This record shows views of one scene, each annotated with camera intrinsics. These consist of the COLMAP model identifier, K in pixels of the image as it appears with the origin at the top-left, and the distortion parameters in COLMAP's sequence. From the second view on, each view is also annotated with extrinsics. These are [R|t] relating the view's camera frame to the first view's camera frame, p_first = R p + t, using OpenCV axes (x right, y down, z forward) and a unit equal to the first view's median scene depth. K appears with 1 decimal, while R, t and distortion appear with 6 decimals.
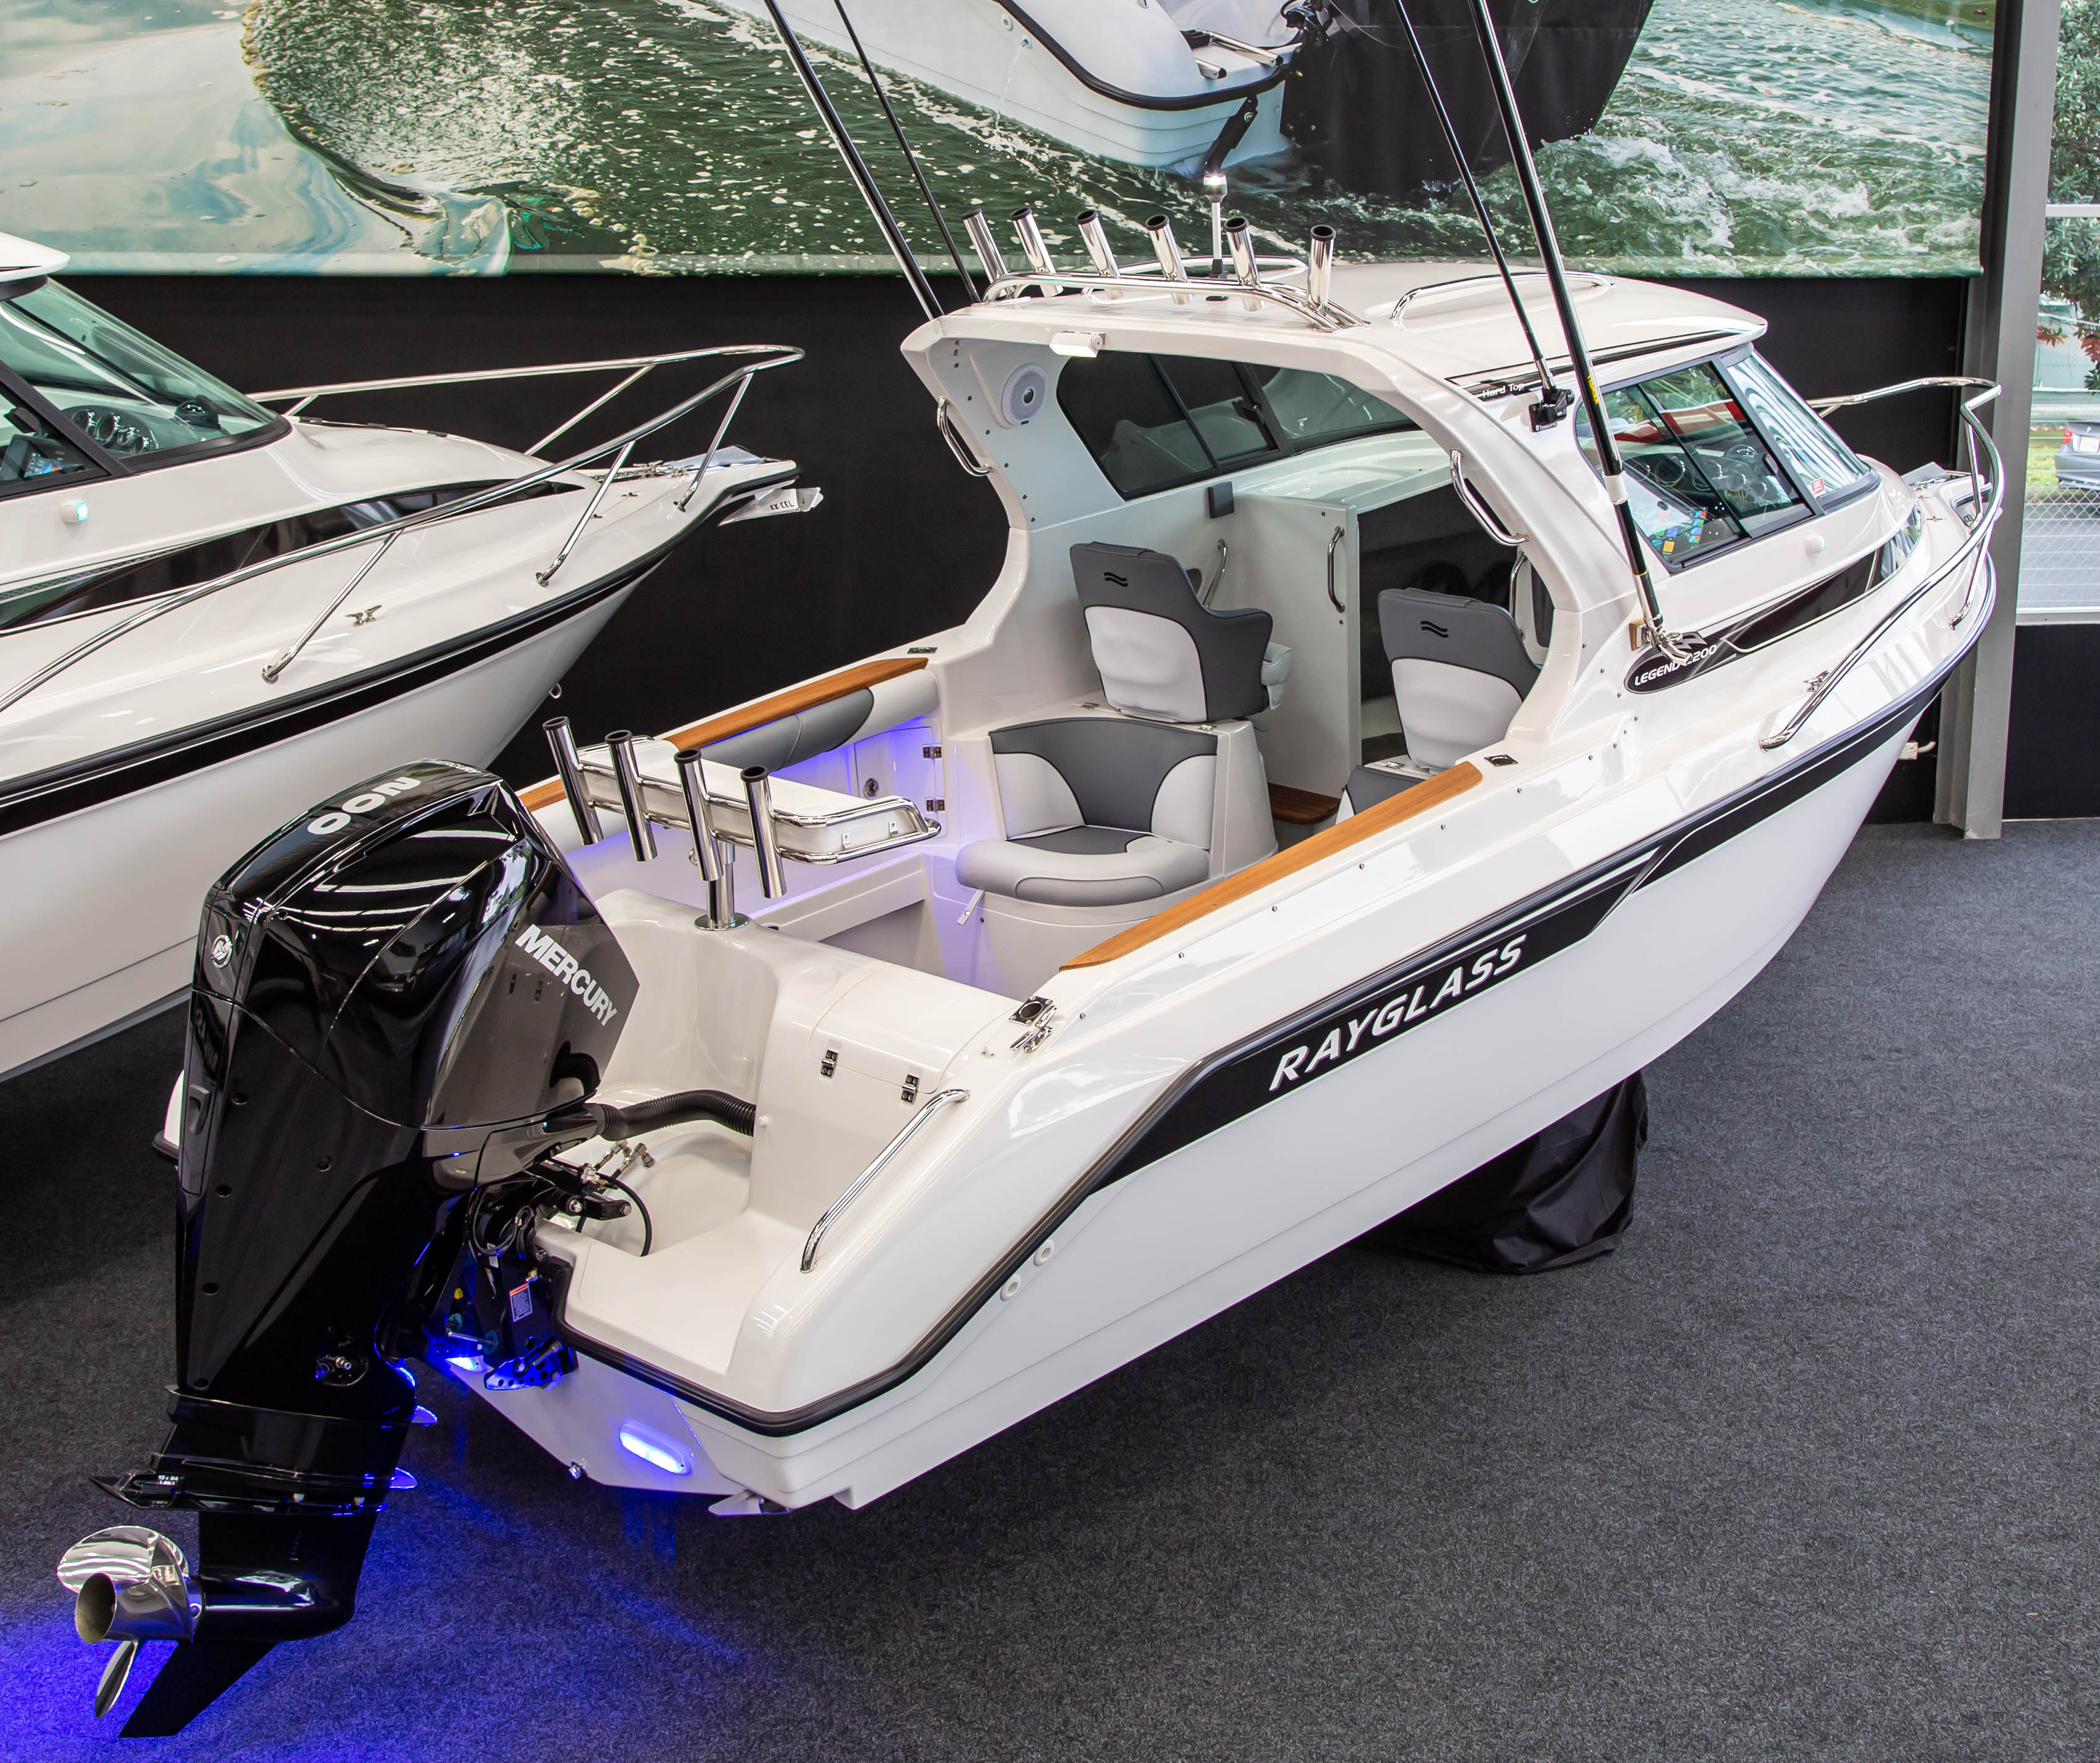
lens RADIAL K [[2818.6, 0, 1058.9], [0, 2818.6, 823.6], [0, 0, 1]] dist [-0.017917, 0.013706]
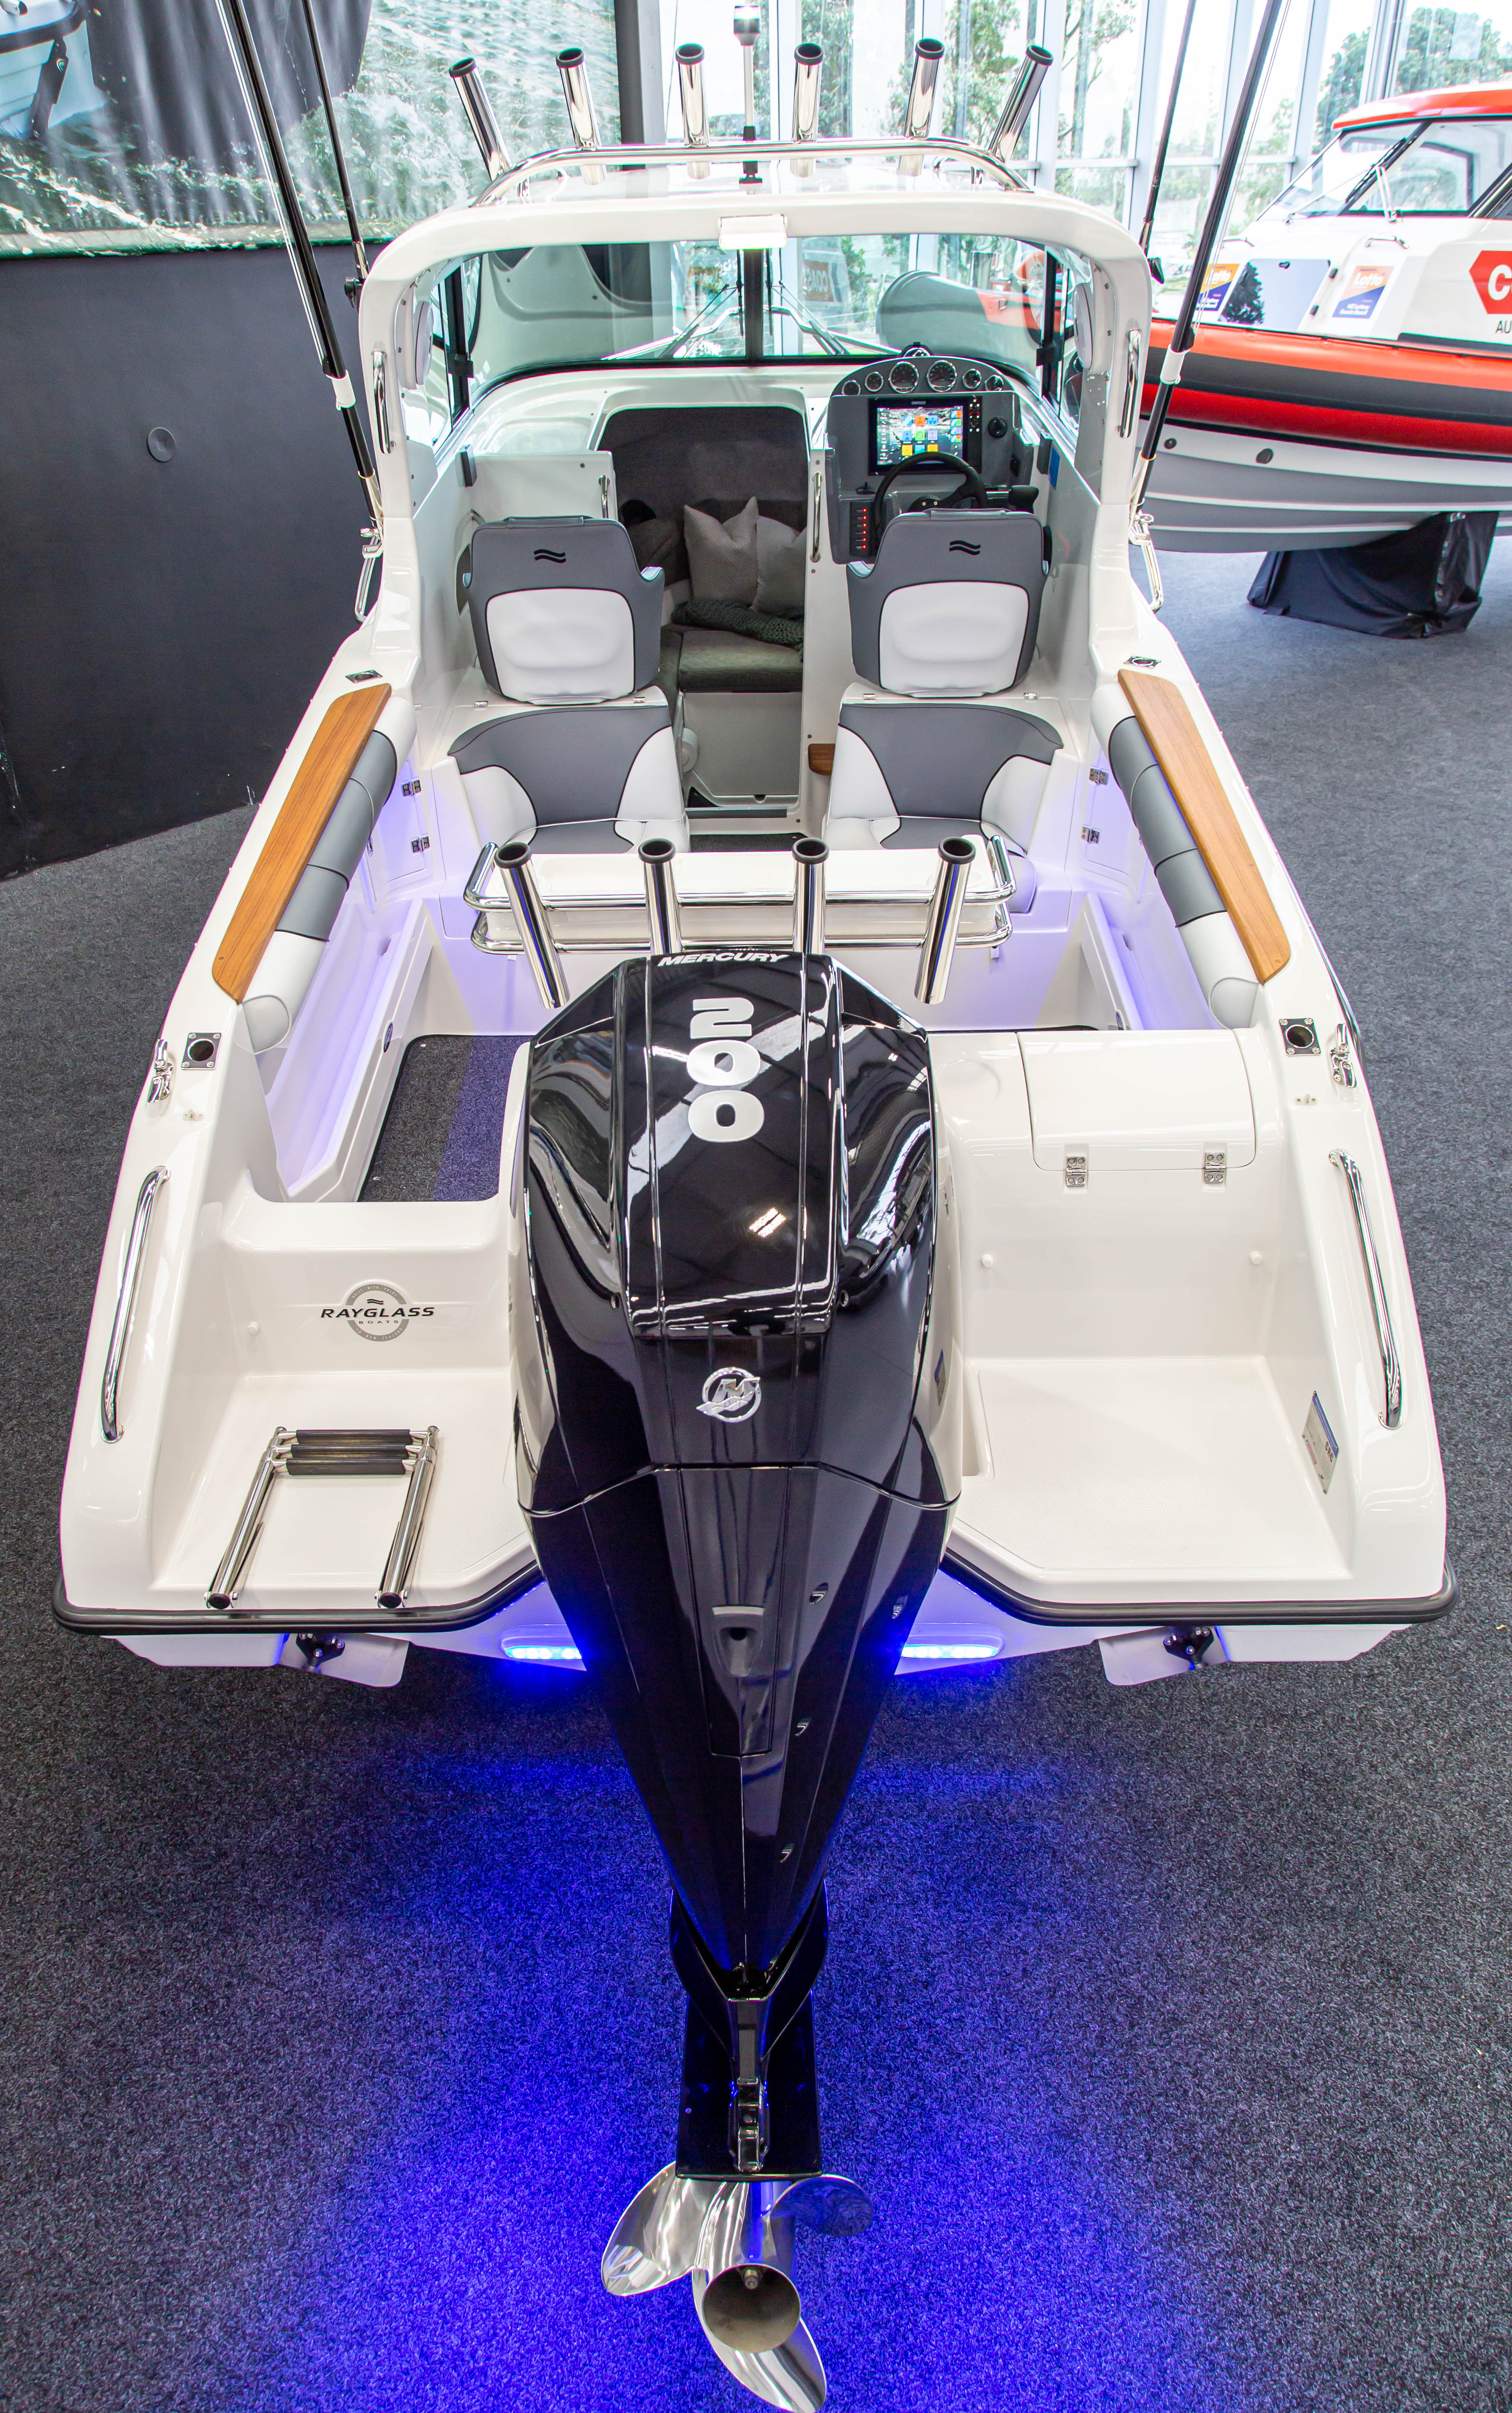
lens RADIAL K [[1640.9, 0, 756.0], [0, 1640.9, 1206.5], [0, 0, 1]] dist [0.007015, 0.006237]
pose [[0.739518, -0.375895, 0.558405, -0.228602], [0.193932, 0.913359, 0.358004, -0.051933], [-0.644596, -0.156458, 0.748343, 0.375009]]
